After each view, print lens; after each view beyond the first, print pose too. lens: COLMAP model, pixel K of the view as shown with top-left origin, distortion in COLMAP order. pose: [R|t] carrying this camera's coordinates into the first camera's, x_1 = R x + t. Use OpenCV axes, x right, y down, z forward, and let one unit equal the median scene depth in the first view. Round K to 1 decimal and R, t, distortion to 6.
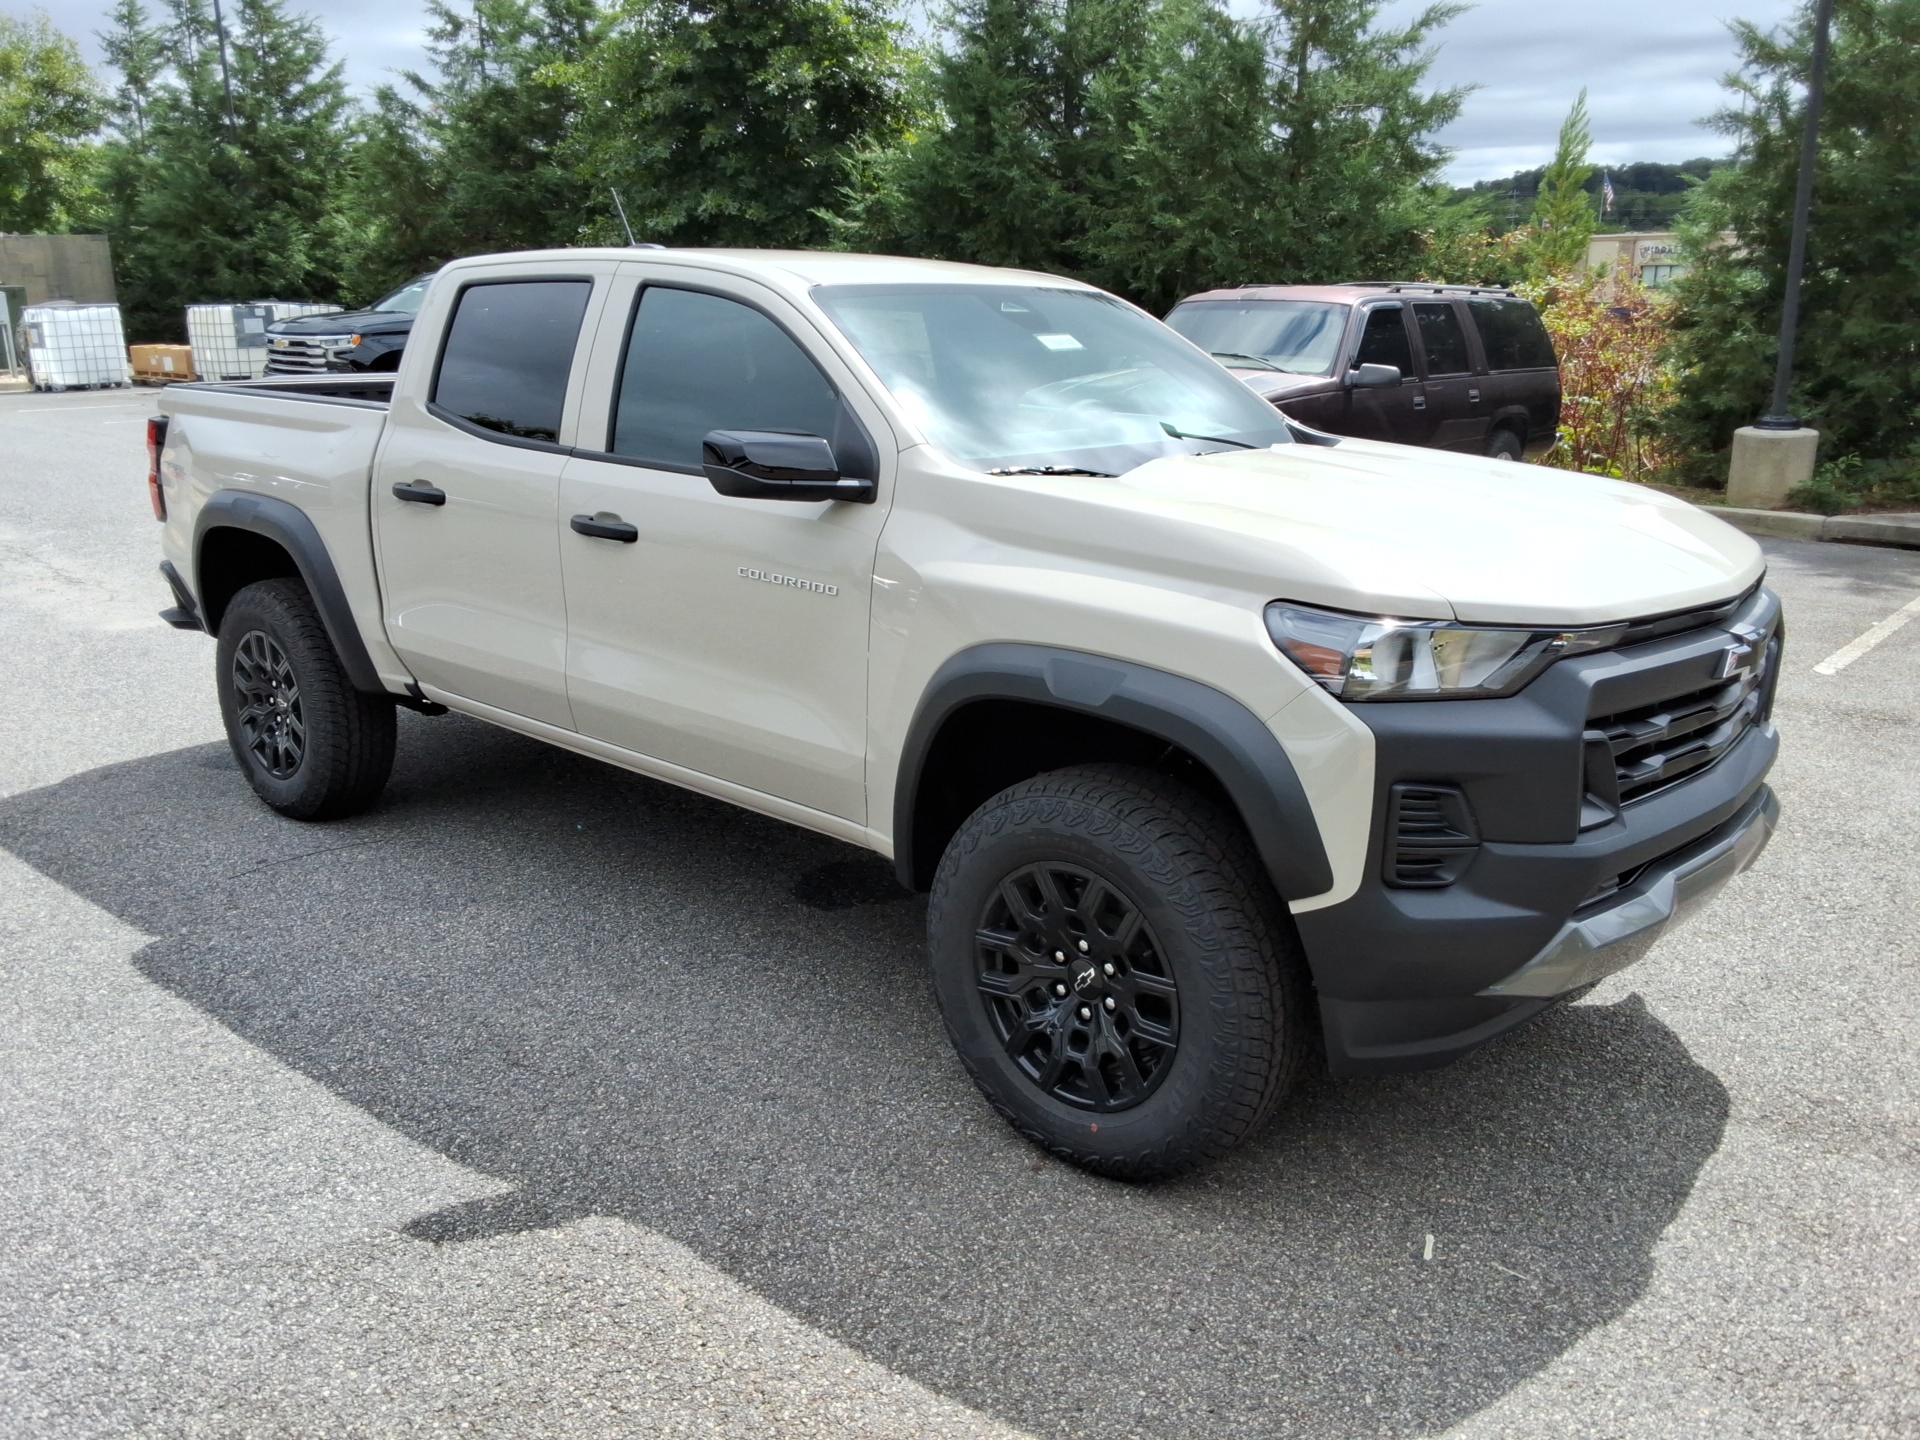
lens RADIAL K [[1537.9, 0, 969.8], [0, 1537.9, 714.9], [0, 0, 1]] dist [0.083500, -0.127013]
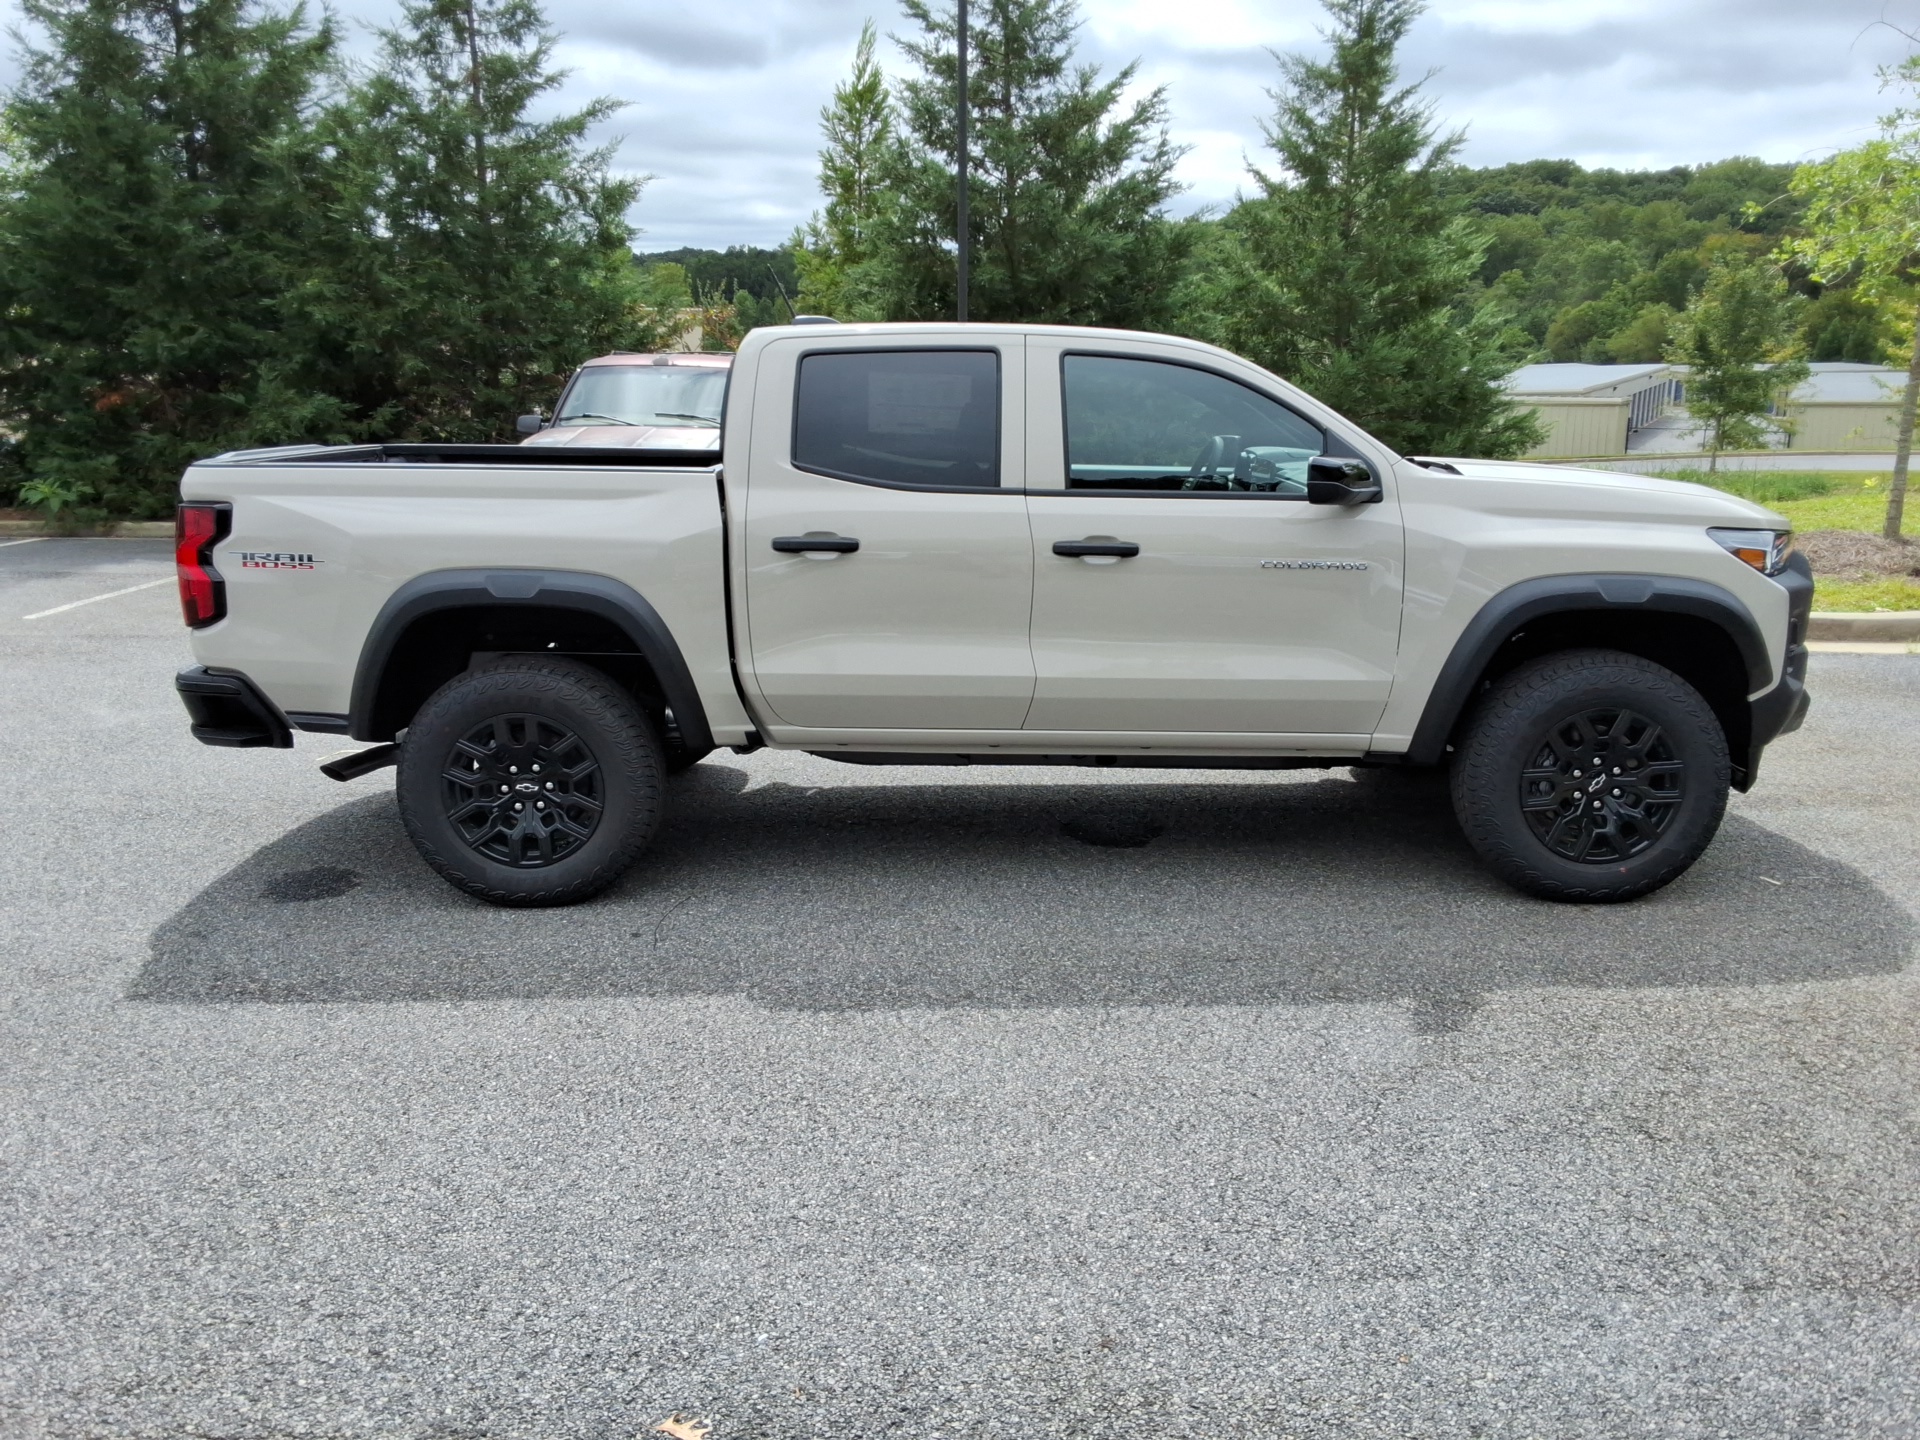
lens RADIAL K [[1524.1, 0, 958.9], [0, 1524.1, 678.6], [0, 0, 1]] dist [0.011863, -0.001971]
pose [[0.776823, -0.139111, 0.614161, -1.028648], [0.171772, 0.985119, 0.005868, -0.041920], [-0.605838, 0.100937, 0.789159, 0.107672]]
